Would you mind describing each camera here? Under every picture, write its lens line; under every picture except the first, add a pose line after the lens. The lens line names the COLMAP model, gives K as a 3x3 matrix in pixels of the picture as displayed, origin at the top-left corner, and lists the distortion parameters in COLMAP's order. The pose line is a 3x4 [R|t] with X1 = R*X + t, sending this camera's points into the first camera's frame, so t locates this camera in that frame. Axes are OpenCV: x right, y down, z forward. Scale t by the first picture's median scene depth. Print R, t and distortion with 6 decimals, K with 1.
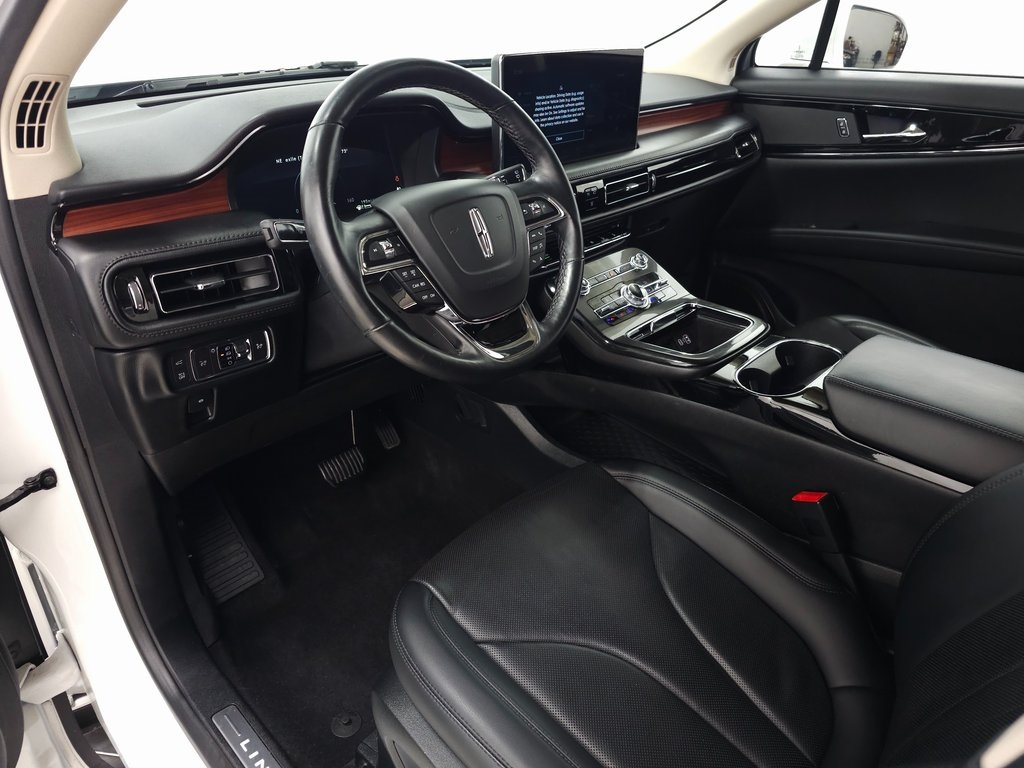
lens RADIAL K [[681.3, 0, 512.0], [0, 681.3, 384.0], [0, 0, 1]] dist [-0.005505, -0.002046]
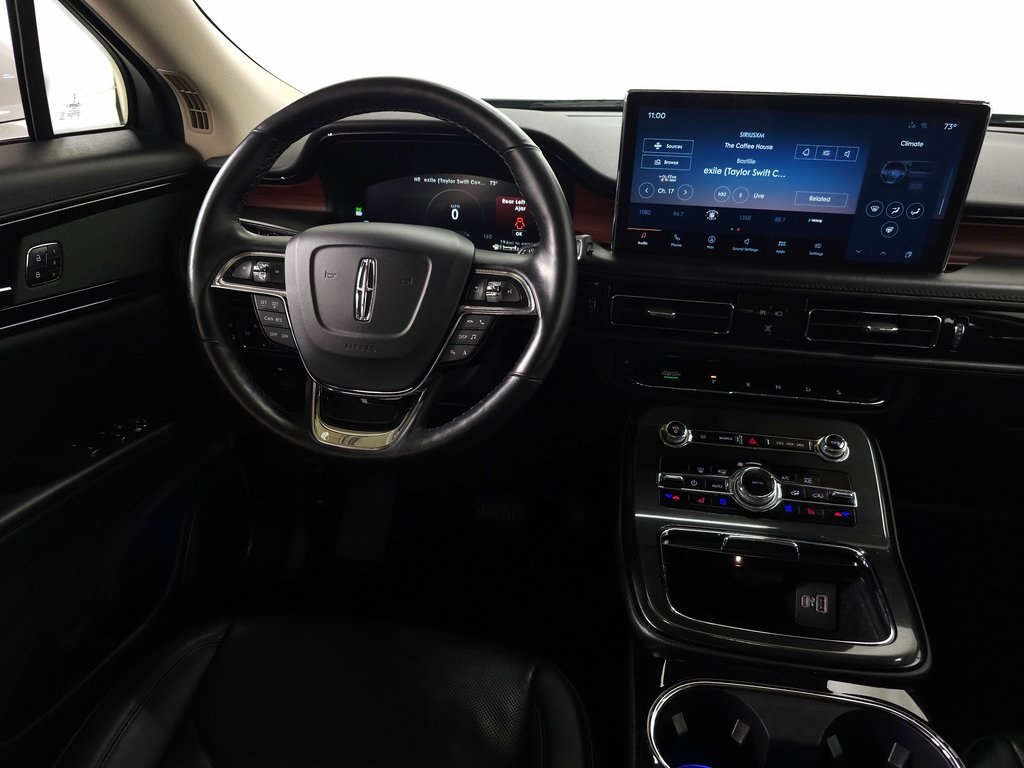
lens RADIAL K [[684.3, 0, 503.7], [0, 684.3, 387.8], [0, 0, 1]] dist [-0.000549, -0.005605]
pose [[0.563925, 0.374580, -0.735988, 0.535997], [-0.412531, 0.899827, 0.141879, -0.231602], [0.715407, 0.223609, 0.661961, 0.465333]]
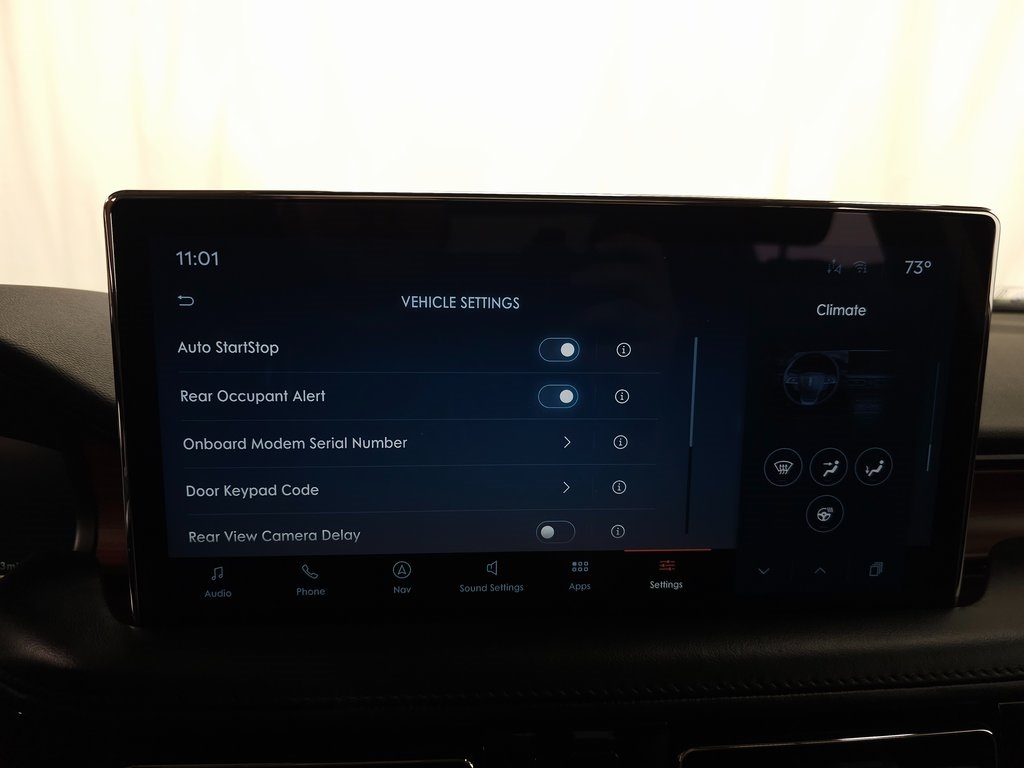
lens RADIAL K [[684.3, 0, 503.7], [0, 684.3, 387.8], [0, 0, 1]] dist [-0.000549, -0.005605]
pose [[0.750640, 0.102598, -0.652696, 0.261656], [-0.325710, 0.916954, -0.230450, -0.380979], [0.574849, 0.385575, 0.721720, 0.876357]]
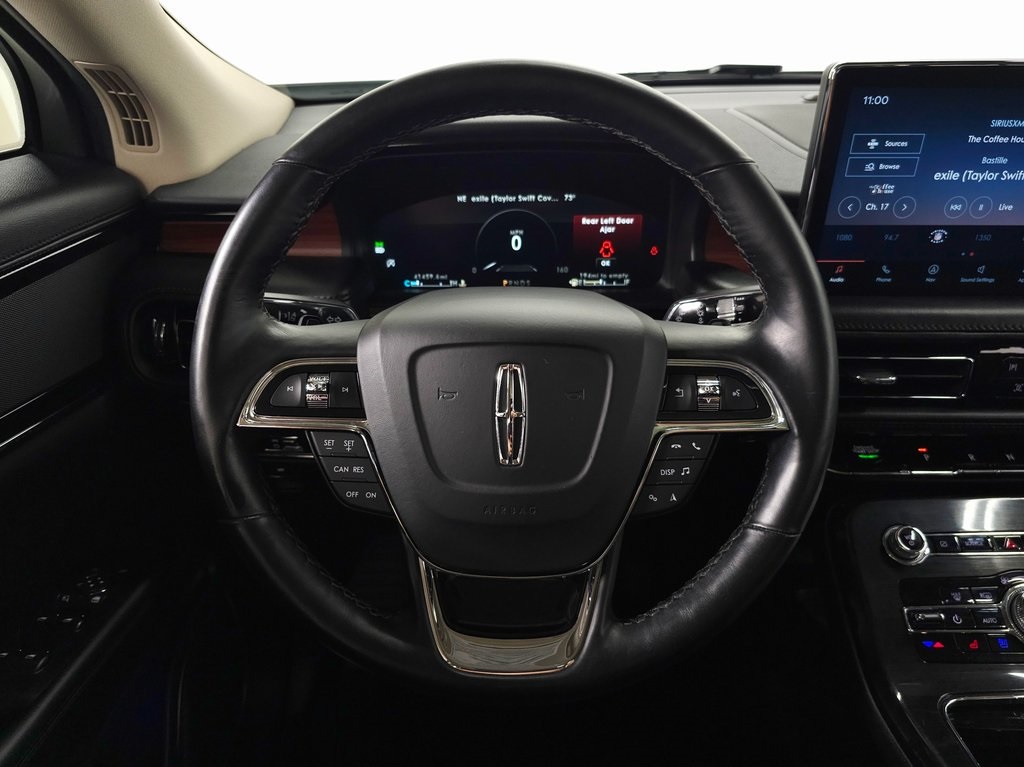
lens RADIAL K [[699.2, 0, 496.7], [0, 699.2, 381.0], [0, 0, 1]] dist [0.009993, -0.033326]
pose [[0.678492, 0.331505, -0.655555, 0.211139], [-0.340500, 0.932656, 0.119218, -0.232757], [0.650928, 0.142328, 0.745677, 0.471009]]
